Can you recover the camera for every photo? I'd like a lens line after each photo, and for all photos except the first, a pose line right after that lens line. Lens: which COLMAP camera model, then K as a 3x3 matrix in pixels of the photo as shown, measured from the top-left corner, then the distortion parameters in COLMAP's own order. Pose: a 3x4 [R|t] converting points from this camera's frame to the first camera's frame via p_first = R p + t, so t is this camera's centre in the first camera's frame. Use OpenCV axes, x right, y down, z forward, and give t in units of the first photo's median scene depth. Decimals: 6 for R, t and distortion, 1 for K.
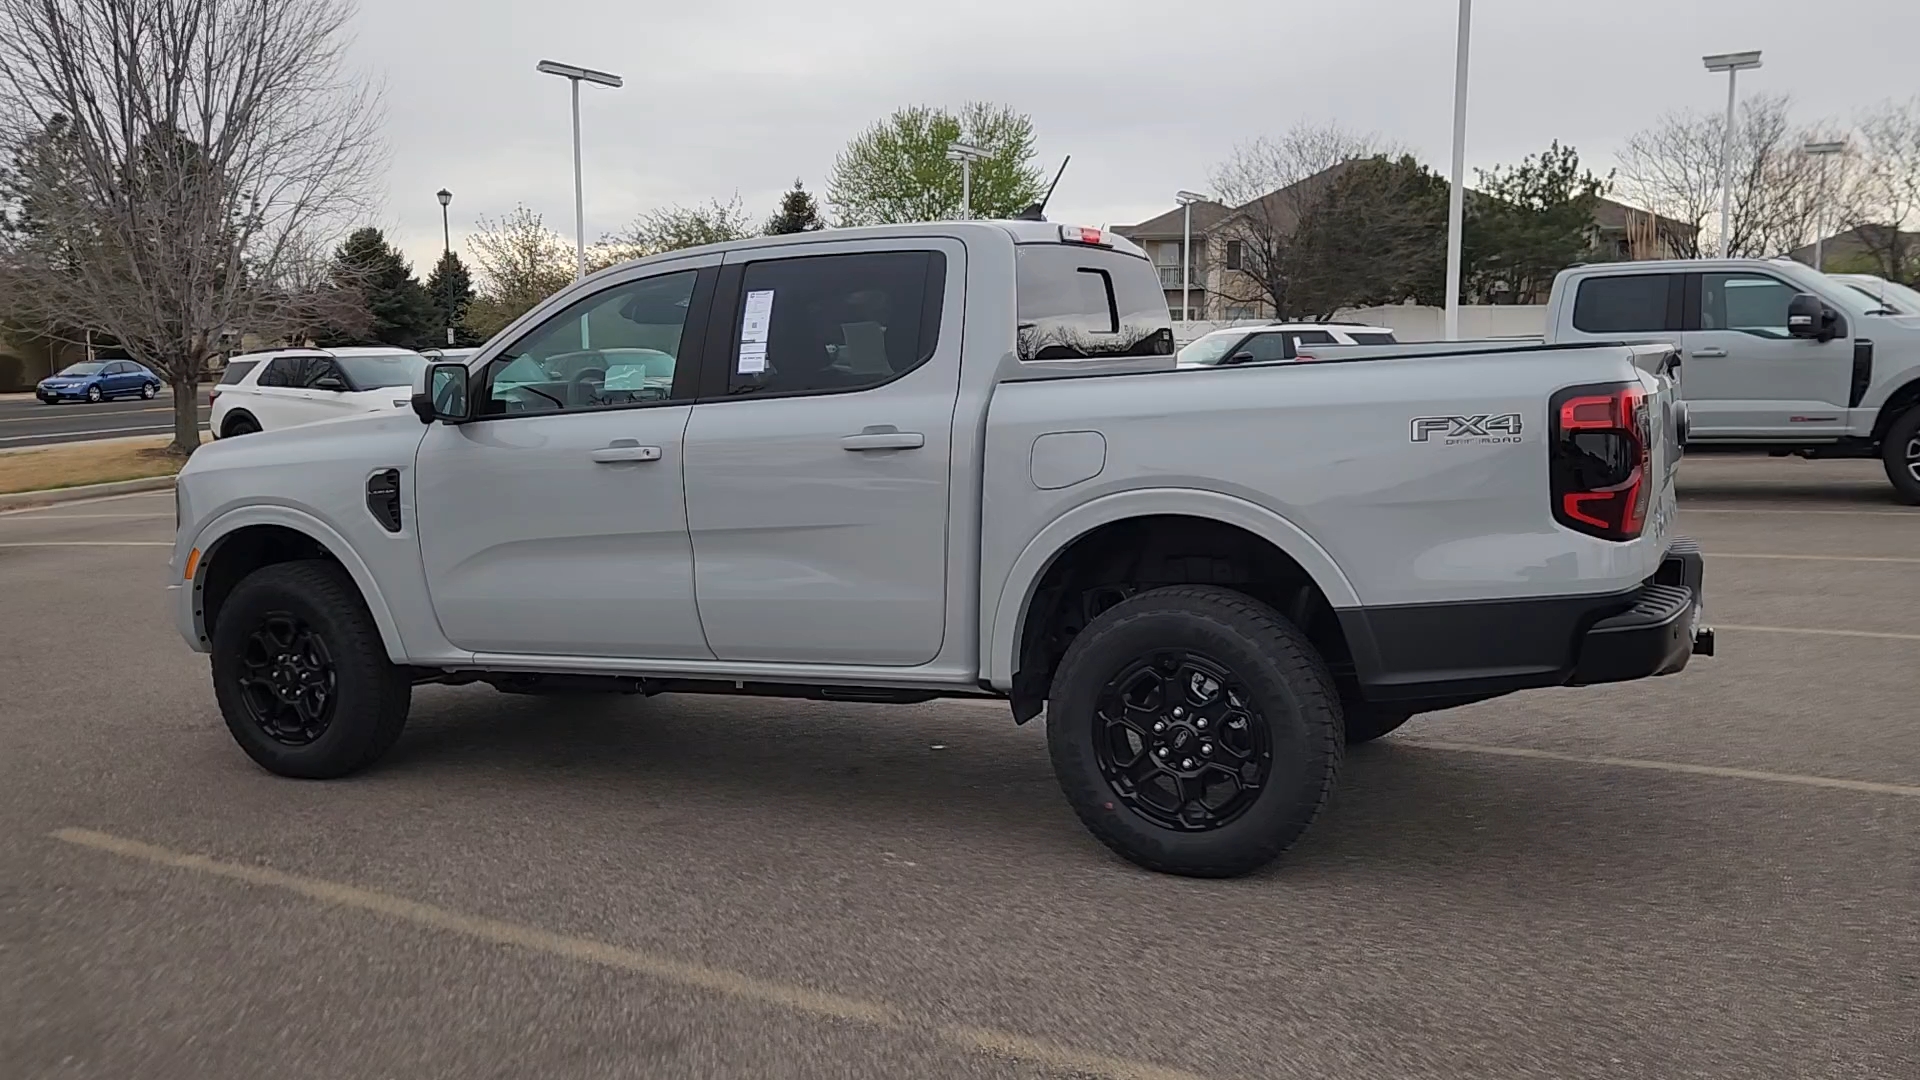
lens RADIAL K [[1627.4, 0, 952.9], [0, 1627.4, 545.7], [0, 0, 1]] dist [0.041957, -0.038238]
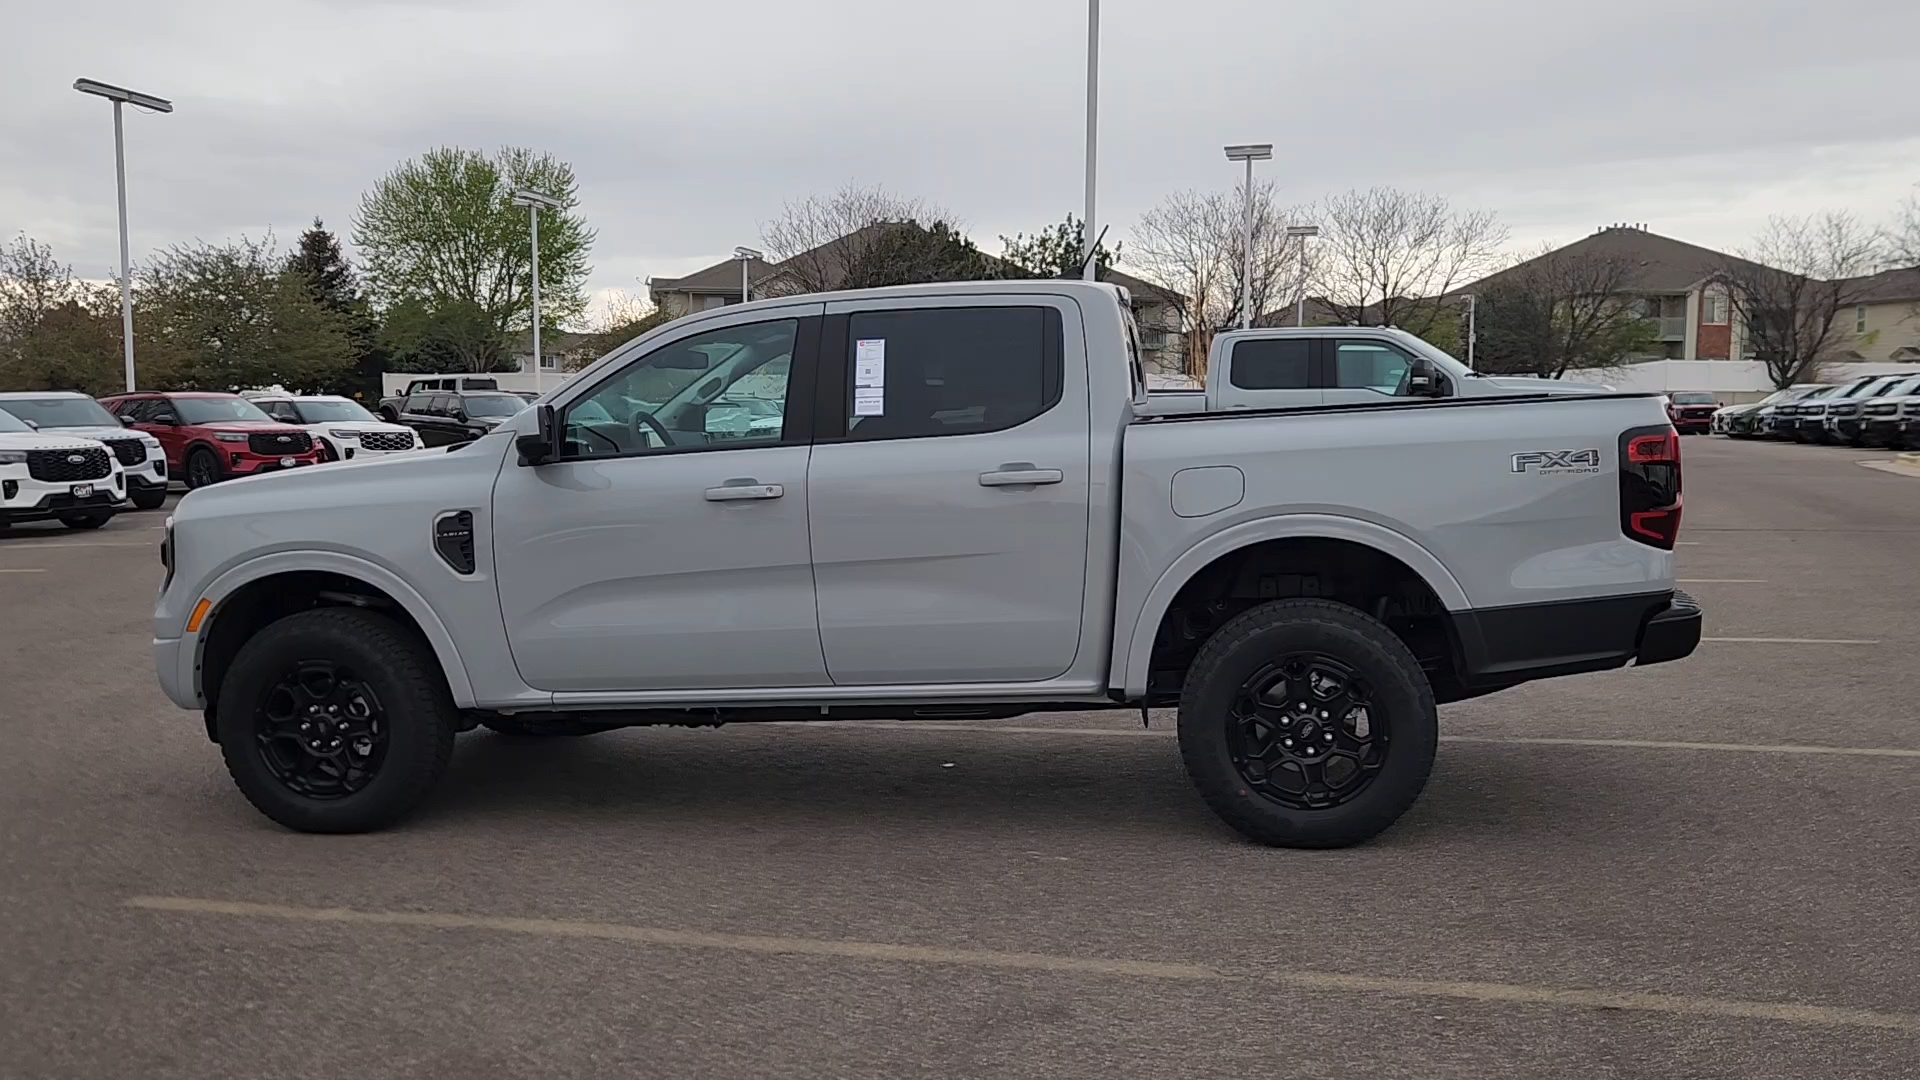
lens RADIAL K [[1627.4, 0, 949.2], [0, 1627.4, 548.7], [0, 0, 1]] dist [0.041957, -0.038238]
pose [[0.956296, -0.018385, 0.291823, -0.366040], [0.027227, 0.999284, -0.026268, 0.010586], [-0.291131, 0.033066, 0.956112, -0.036451]]
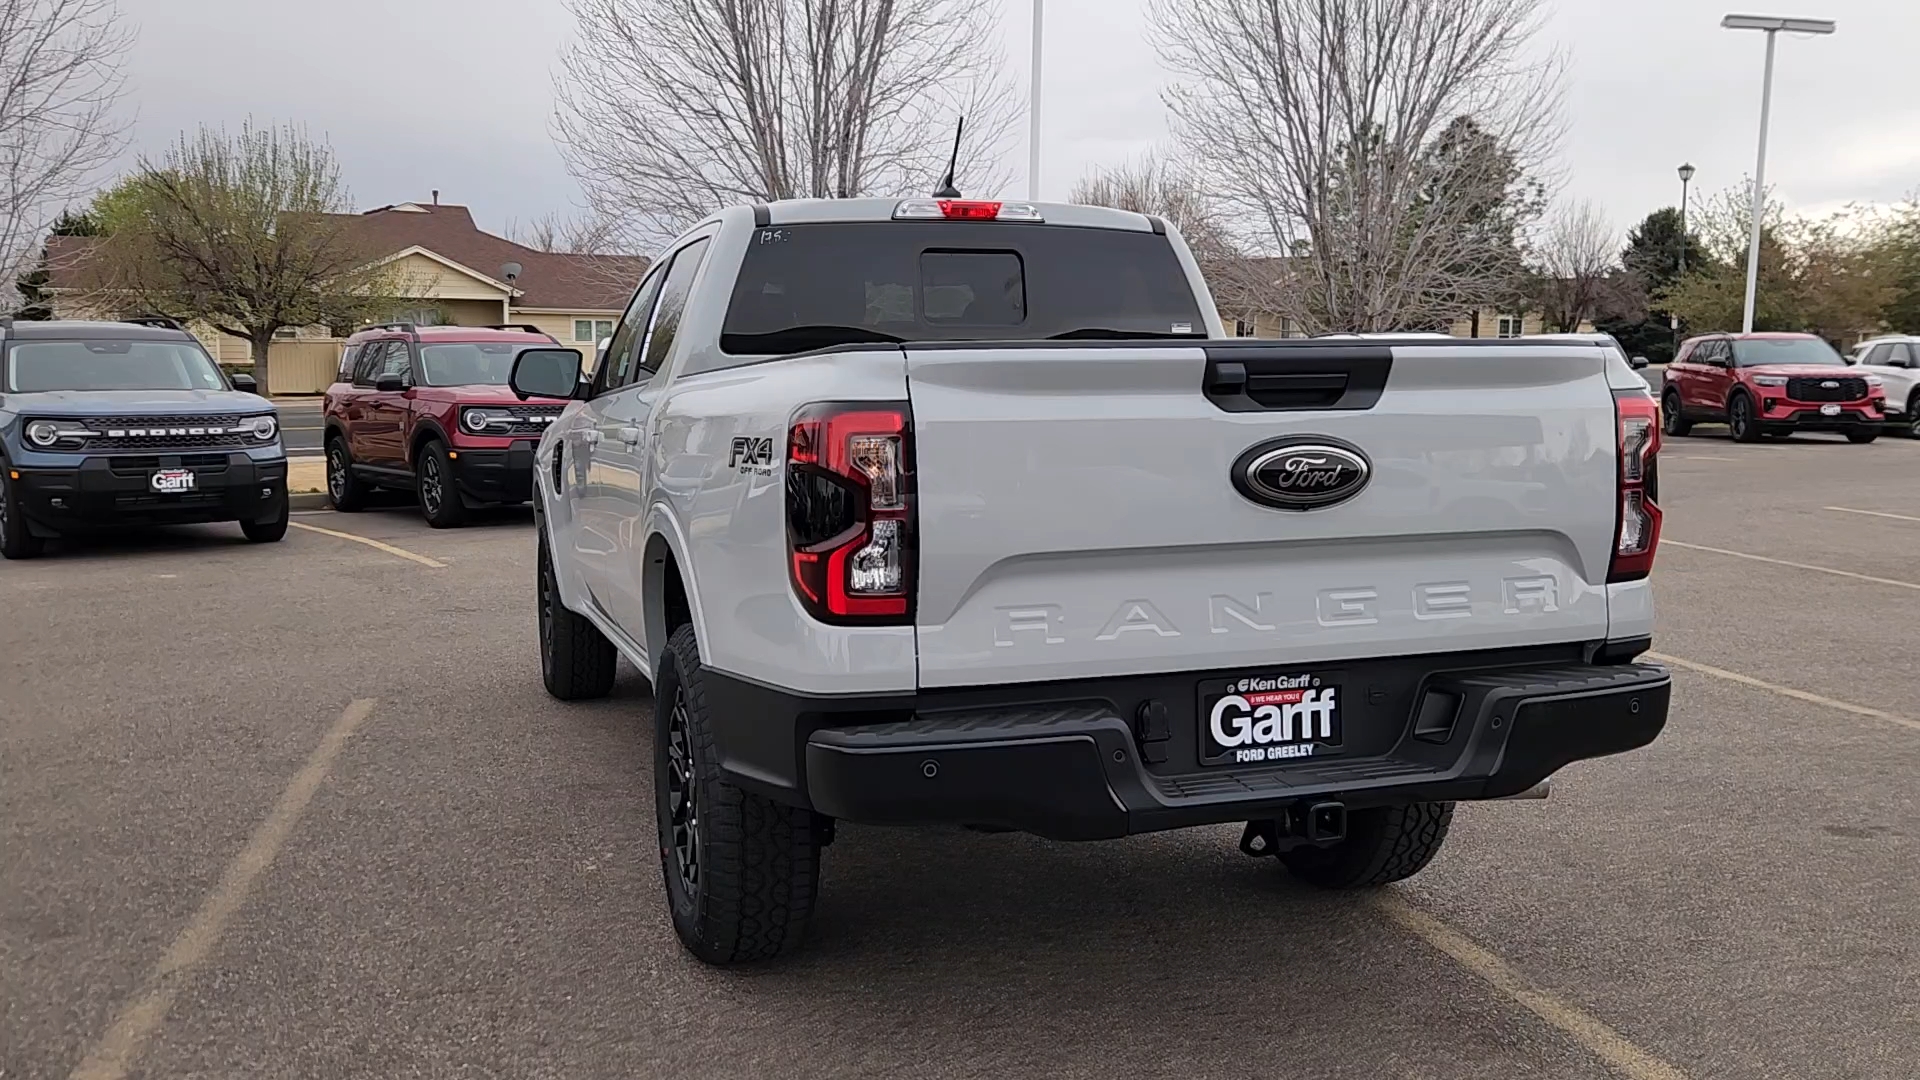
lens RADIAL K [[1627.4, 0, 957.0], [0, 1627.4, 555.4], [0, 0, 1]] dist [0.041957, -0.038238]
pose [[0.706560, 0.105704, -0.699714, 0.686678], [-0.095060, 0.993997, 0.054171, -0.055337], [0.701240, 0.028239, 0.712366, 0.392653]]
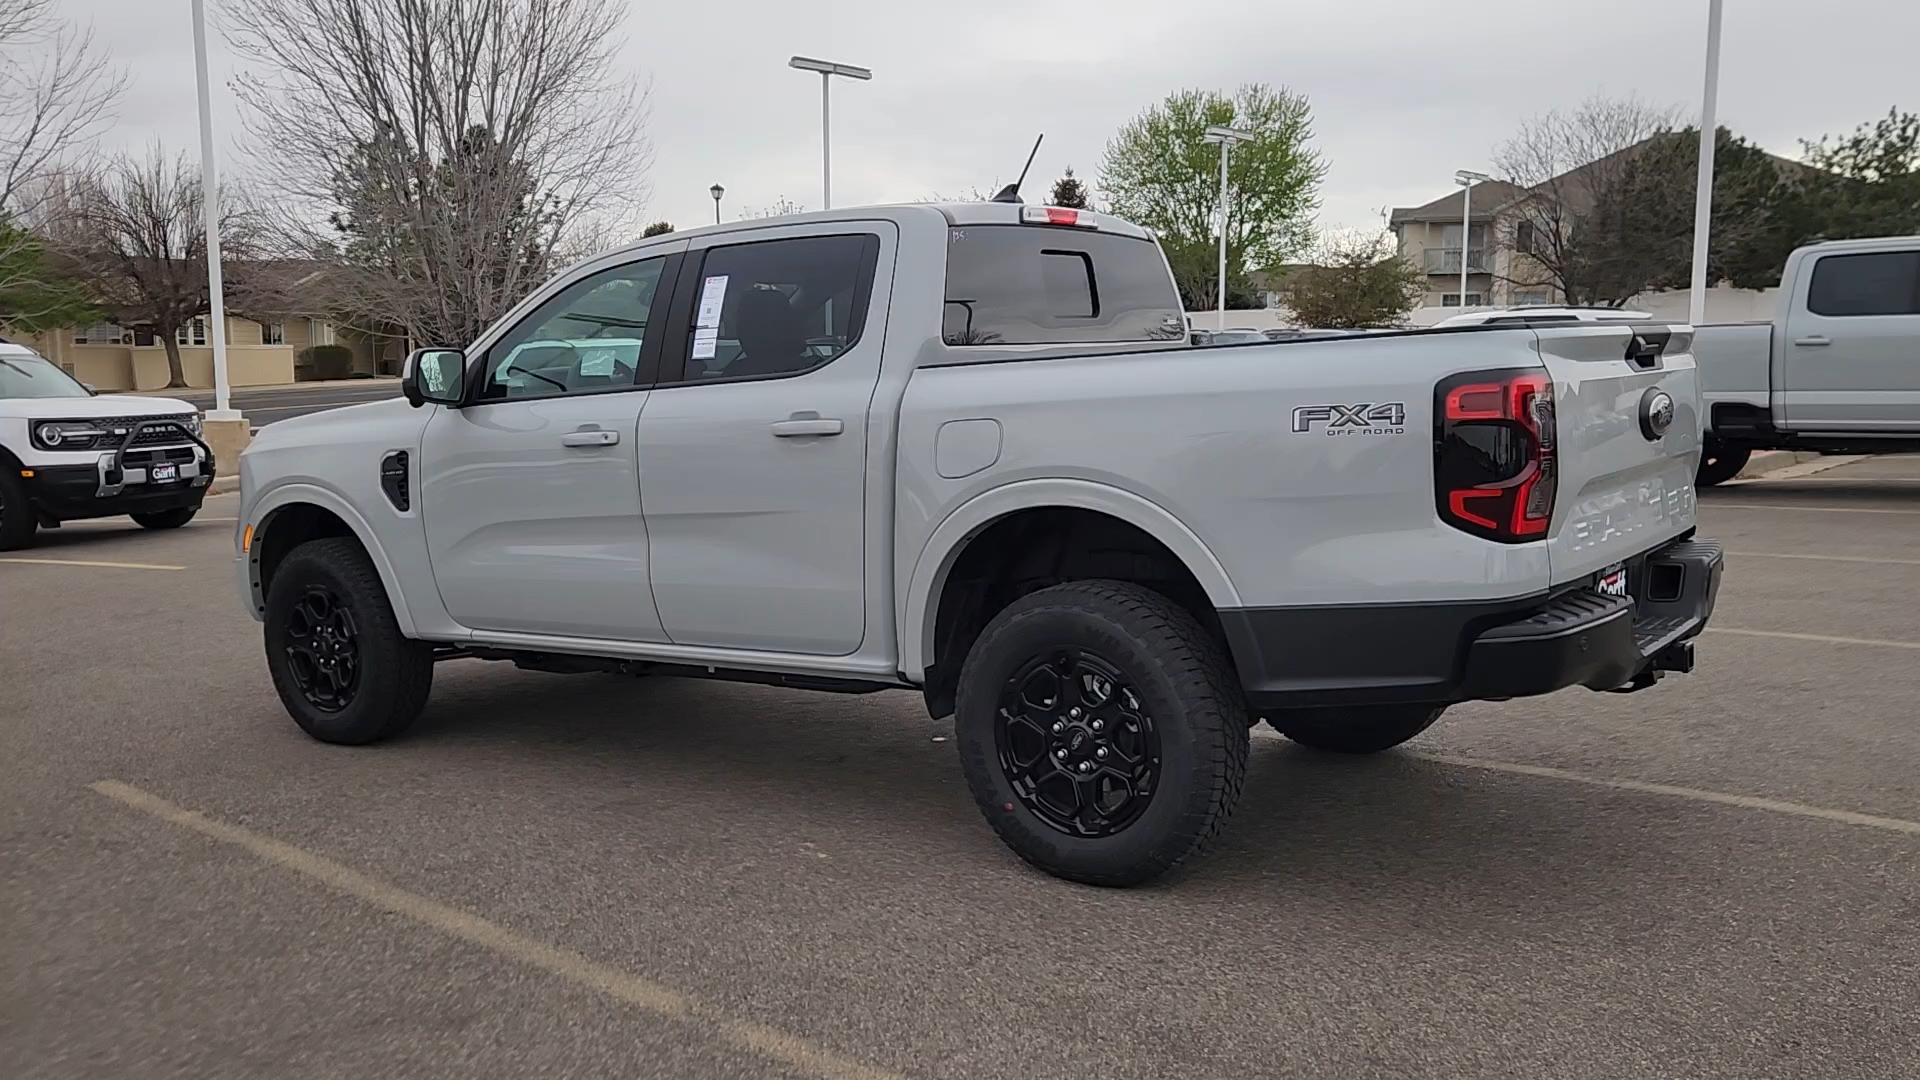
lens RADIAL K [[1627.4, 0, 952.2], [0, 1627.4, 548.9], [0, 0, 1]] dist [0.041957, -0.038238]
pose [[0.984508, 0.020894, -0.174089, 0.192431], [-0.019345, 0.999757, 0.010590, -0.002416], [0.174268, -0.007058, 0.984673, 0.036206]]
